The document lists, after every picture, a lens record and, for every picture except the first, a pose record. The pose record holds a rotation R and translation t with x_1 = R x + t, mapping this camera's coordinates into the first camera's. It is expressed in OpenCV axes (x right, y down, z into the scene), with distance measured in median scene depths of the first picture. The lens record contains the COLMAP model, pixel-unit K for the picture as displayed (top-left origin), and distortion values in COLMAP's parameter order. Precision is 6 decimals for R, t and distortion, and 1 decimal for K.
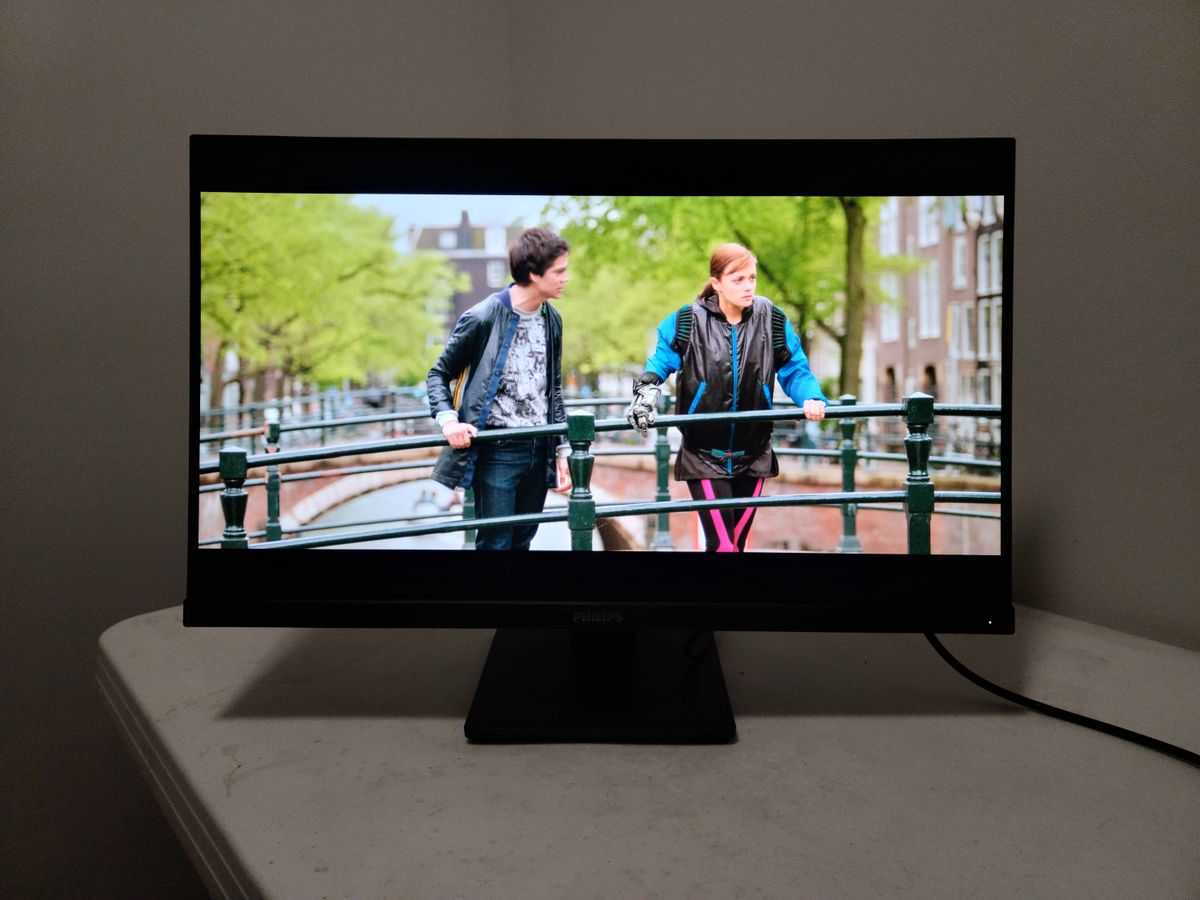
lens RADIAL K [[902.5, 0, 609.1], [0, 902.5, 445.5], [0, 0, 1]] dist [0.064375, -0.057009]
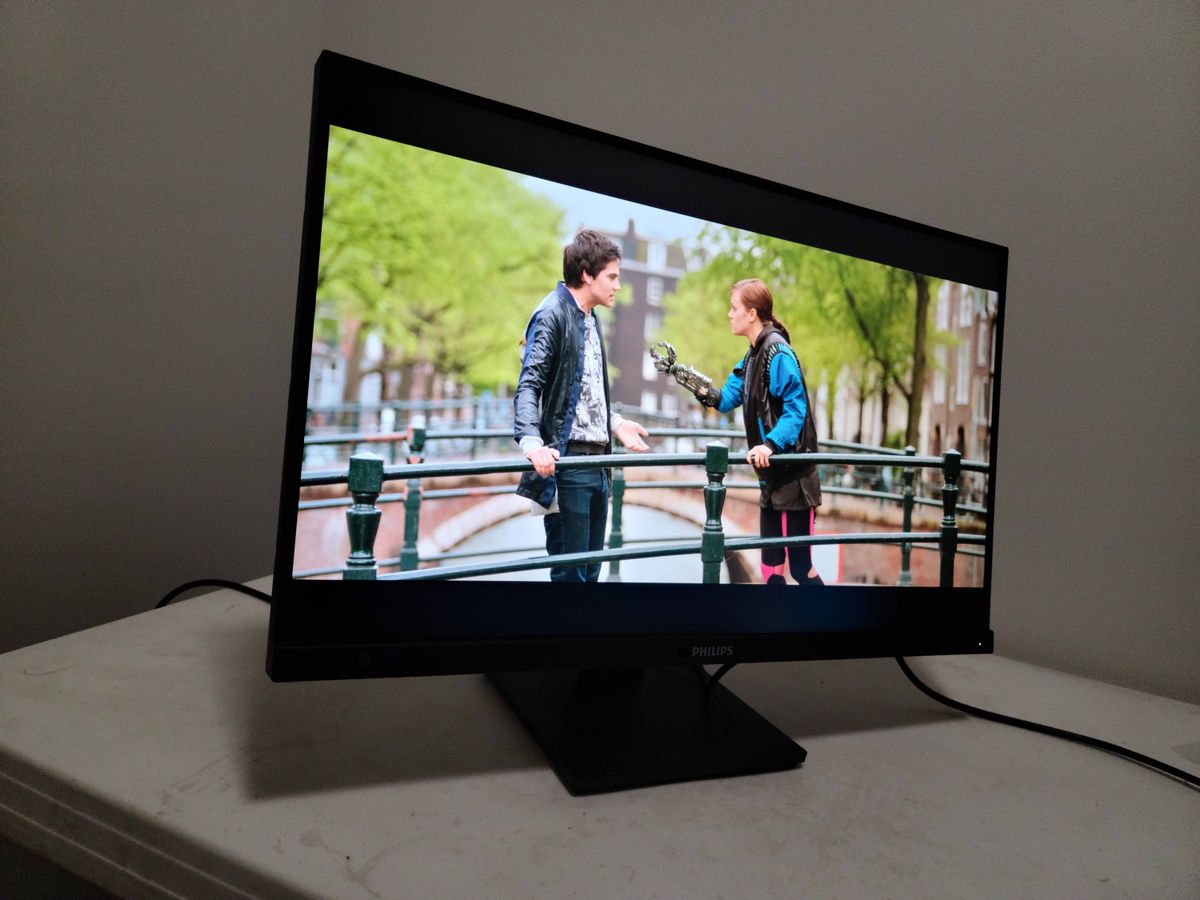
lens RADIAL K [[902.5, 0, 611.4], [0, 902.5, 438.6], [0, 0, 1]] dist [0.064375, -0.057009]
pose [[0.865830, 0.080670, 0.493792, -0.621905], [-0.068366, 0.996735, -0.042961, 0.008753], [-0.495646, 0.003439, 0.868518, 0.198933]]
